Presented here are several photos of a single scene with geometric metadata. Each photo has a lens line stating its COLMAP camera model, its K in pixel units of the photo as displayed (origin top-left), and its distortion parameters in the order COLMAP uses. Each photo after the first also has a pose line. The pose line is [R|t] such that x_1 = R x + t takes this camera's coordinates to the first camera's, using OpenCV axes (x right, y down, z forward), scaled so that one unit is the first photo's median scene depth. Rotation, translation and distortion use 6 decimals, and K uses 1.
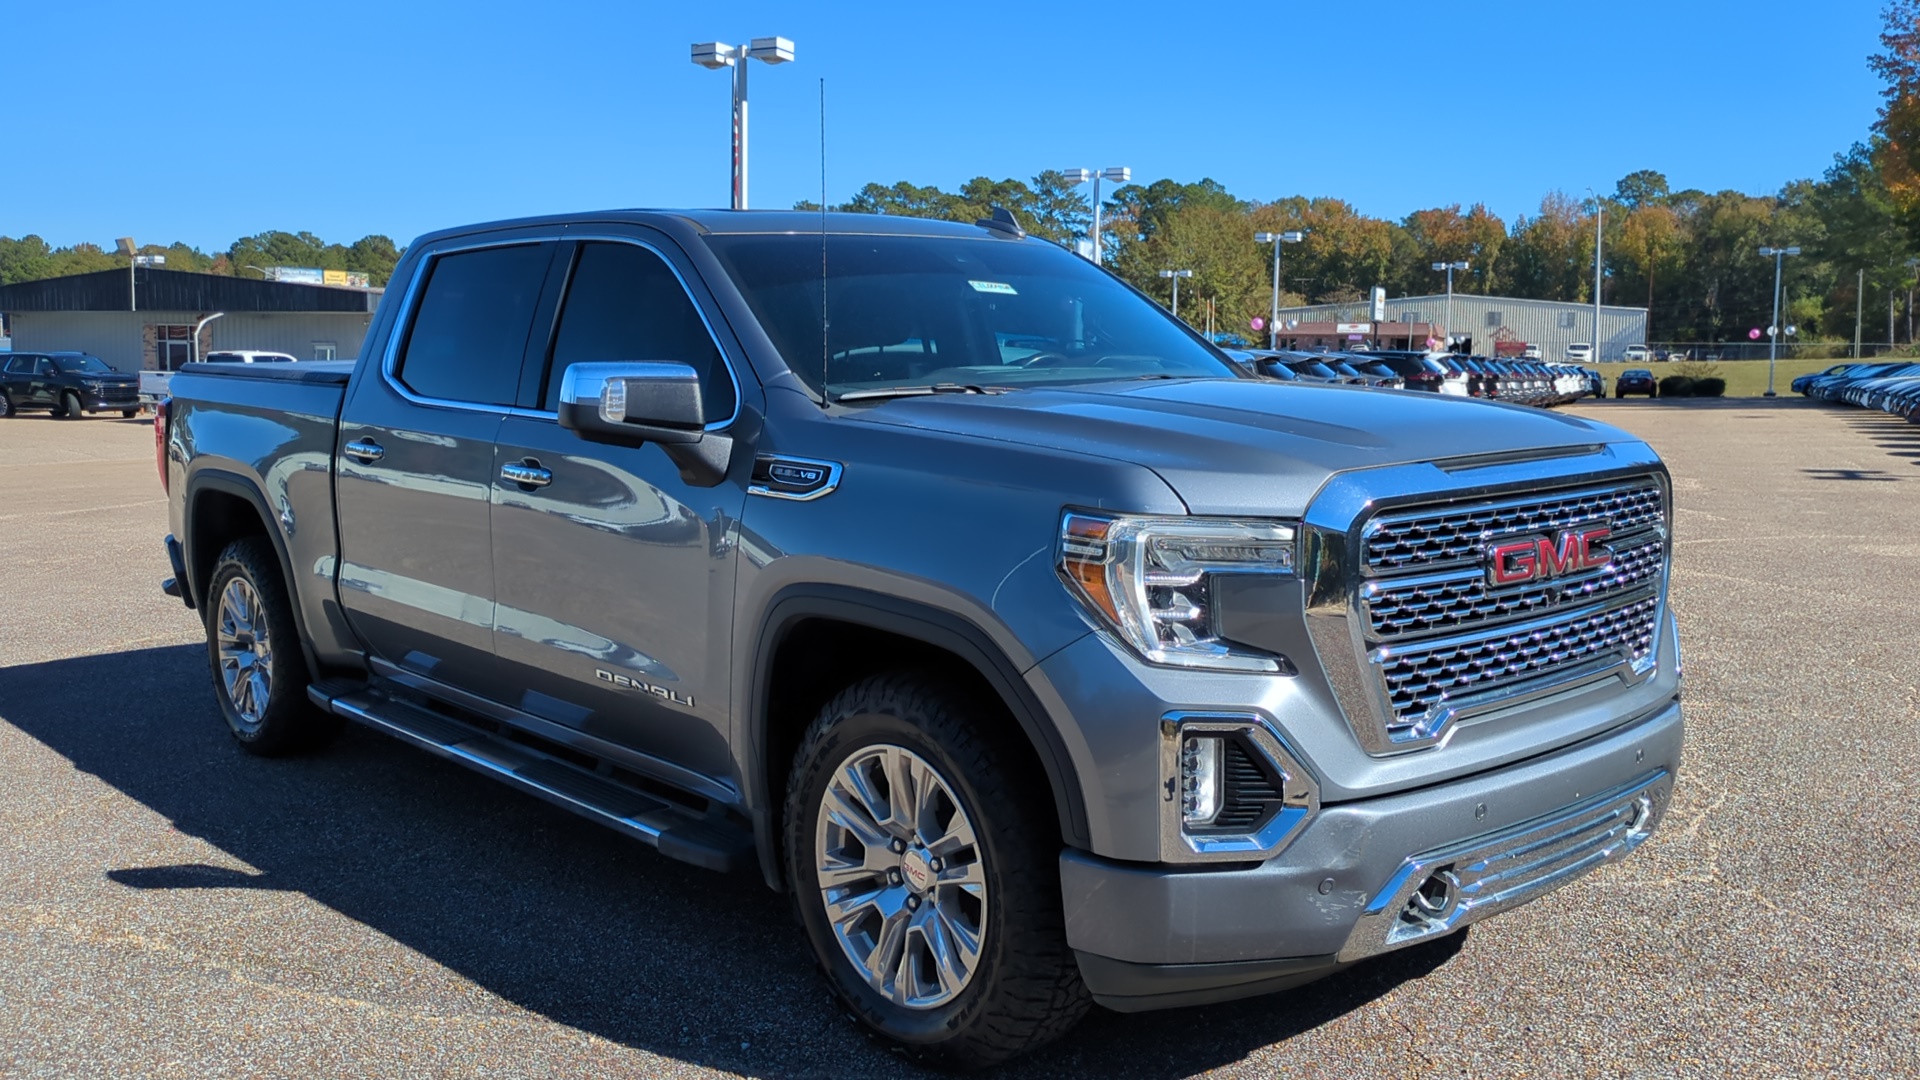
lens RADIAL K [[1663.2, 0, 955.1], [0, 1663.2, 537.2], [0, 0, 1]] dist [0.061927, -0.099289]
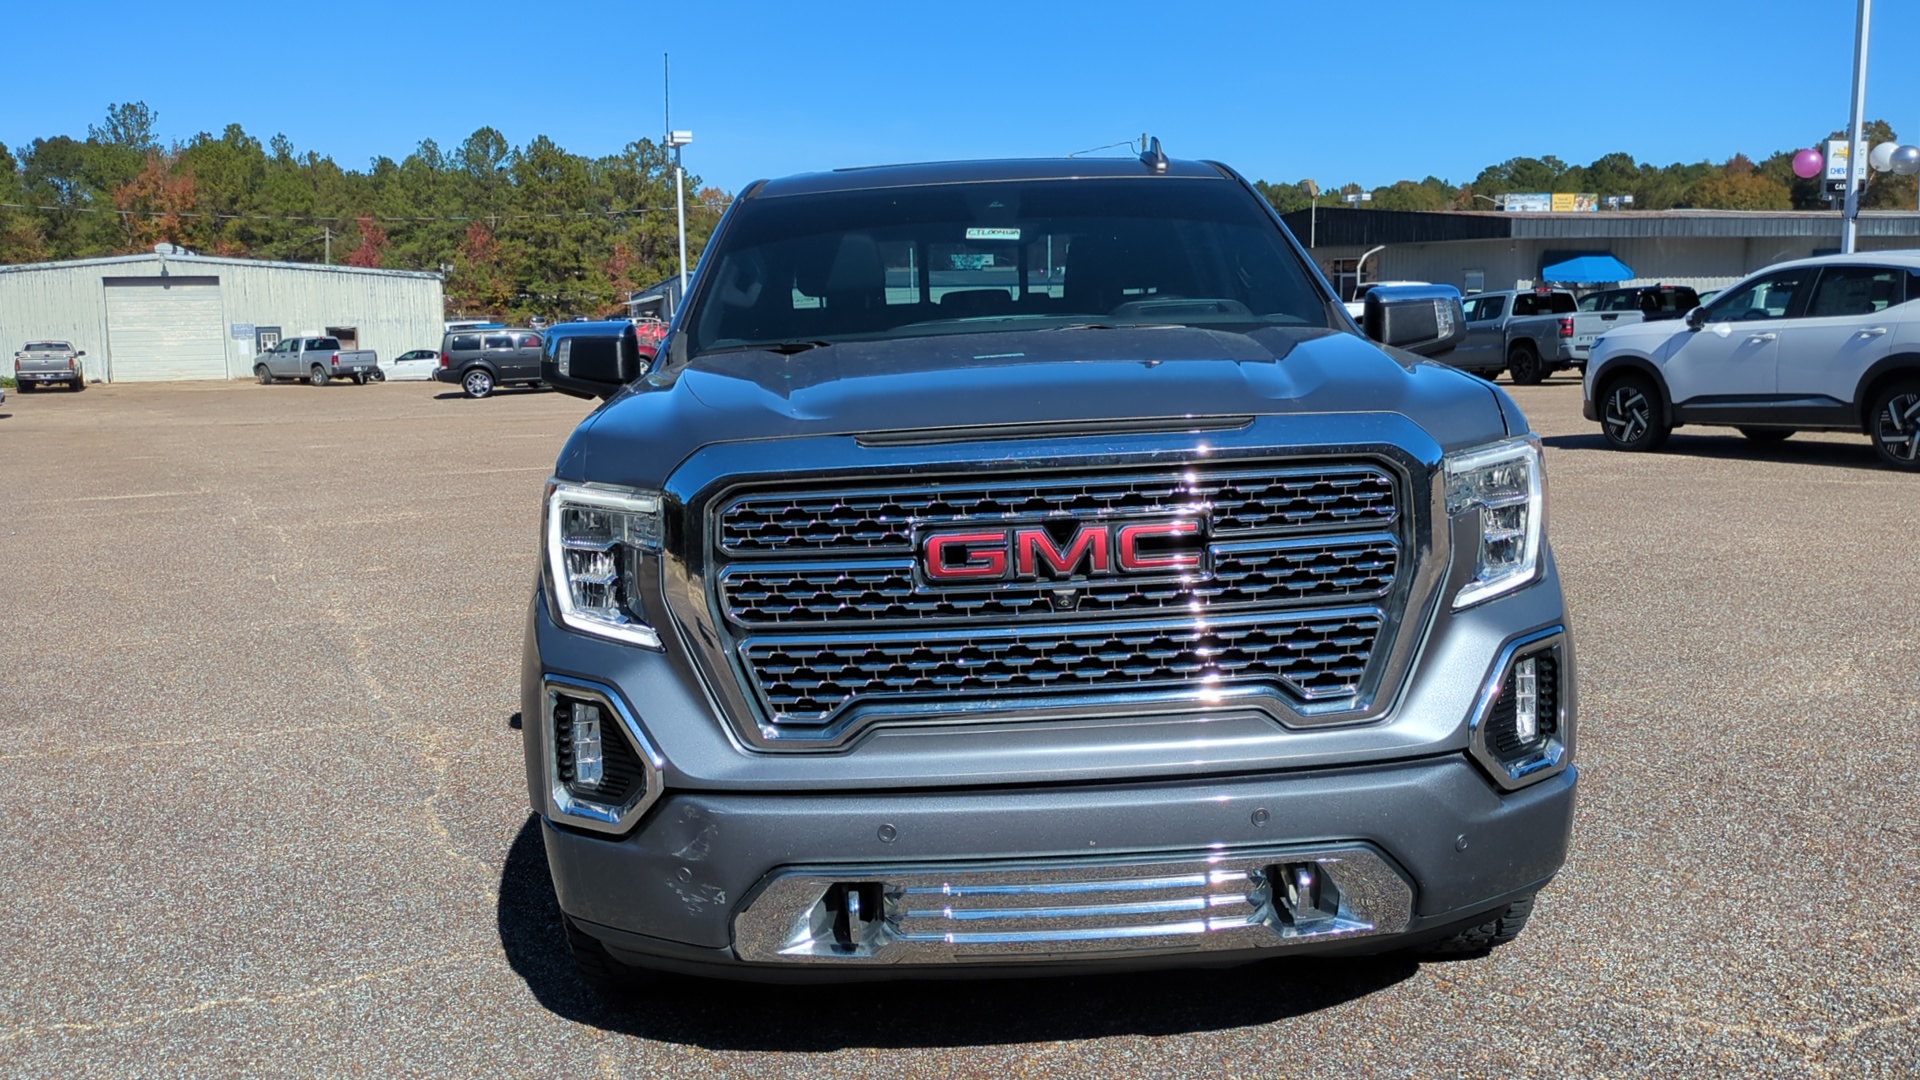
lens RADIAL K [[1663.2, 0, 955.1], [0, 1663.2, 537.2], [0, 0, 1]] dist [0.061927, -0.099289]
pose [[0.751805, 0.069127, -0.655752, 0.788649], [-0.039295, 0.997419, 0.060094, -0.040061], [0.658214, -0.019411, 0.752581, 0.316923]]
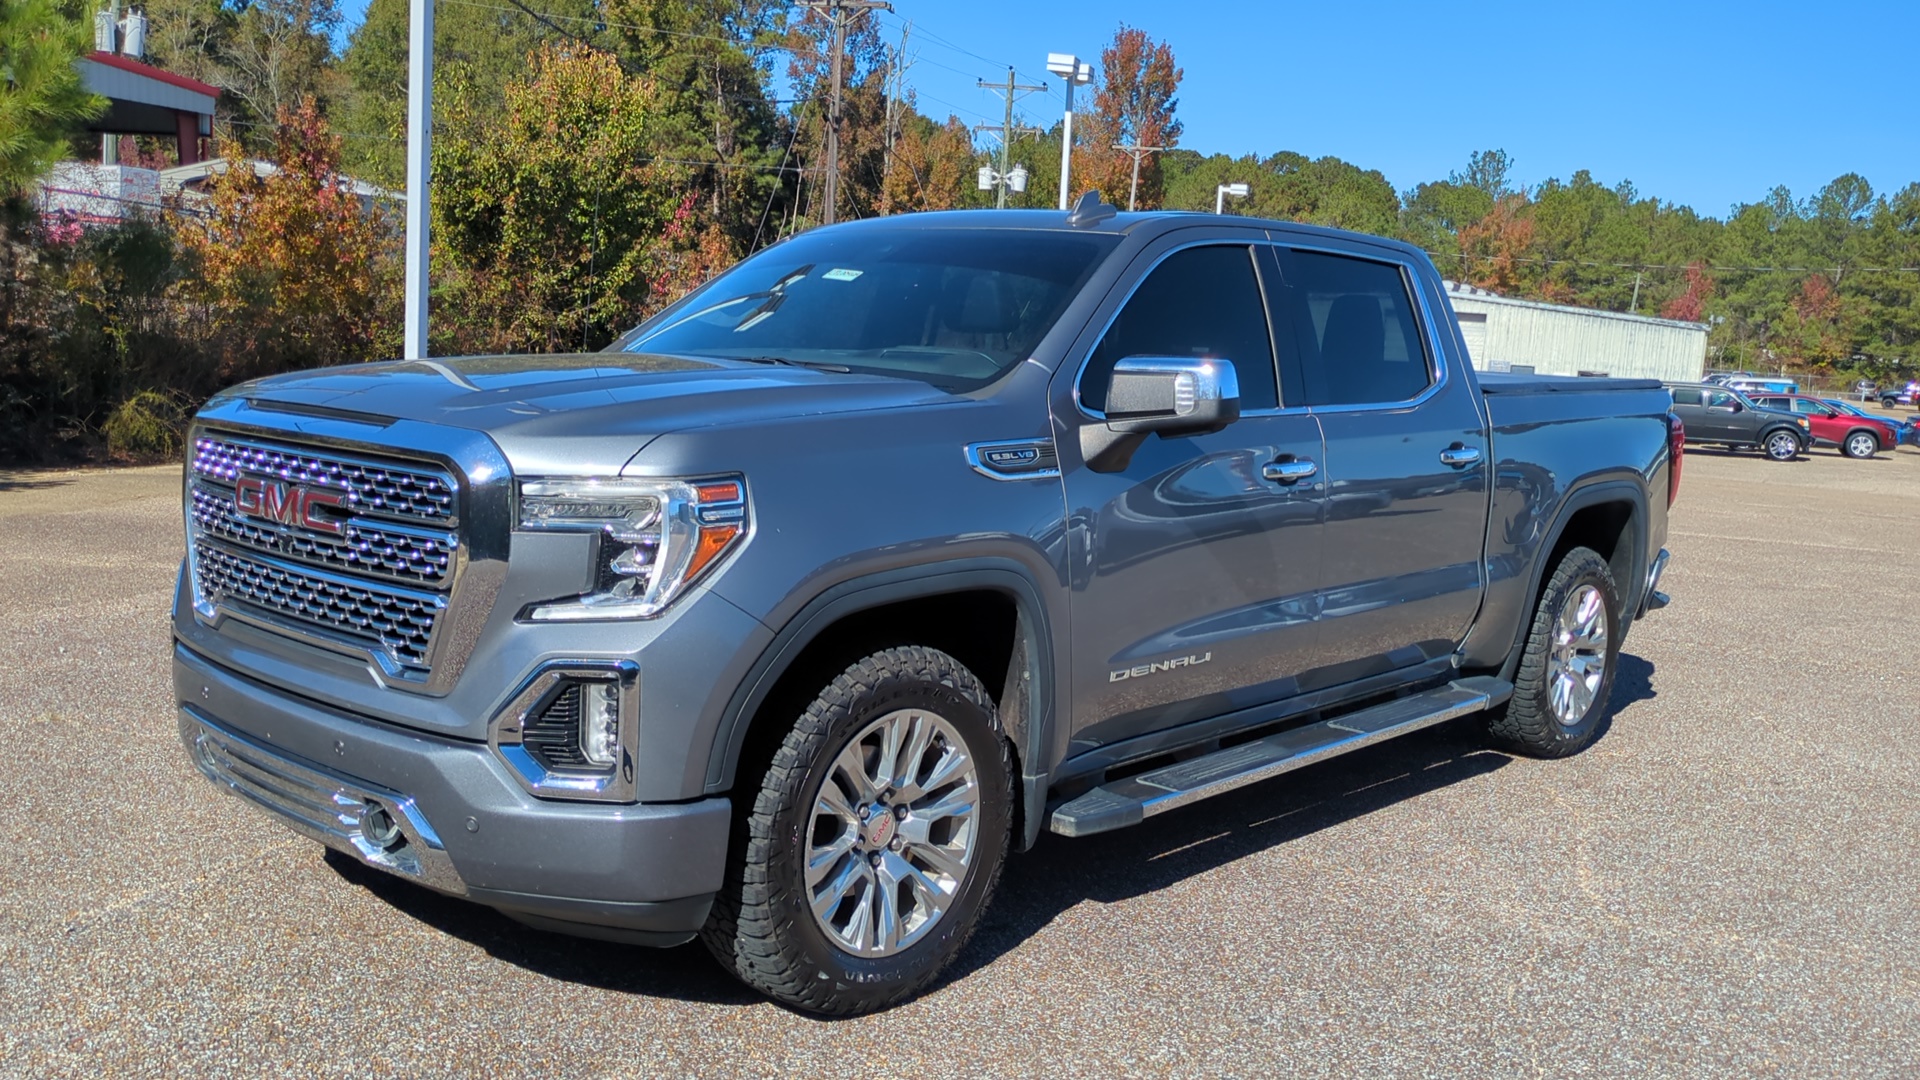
lens RADIAL K [[1663.2, 0, 955.1], [0, 1663.2, 537.2], [0, 0, 1]] dist [0.061927, -0.099289]
pose [[0.070711, 0.127384, -0.989330, 1.327657], [-0.160126, 0.980399, 0.114790, -0.146404], [0.984561, 0.150301, 0.089723, 1.221990]]
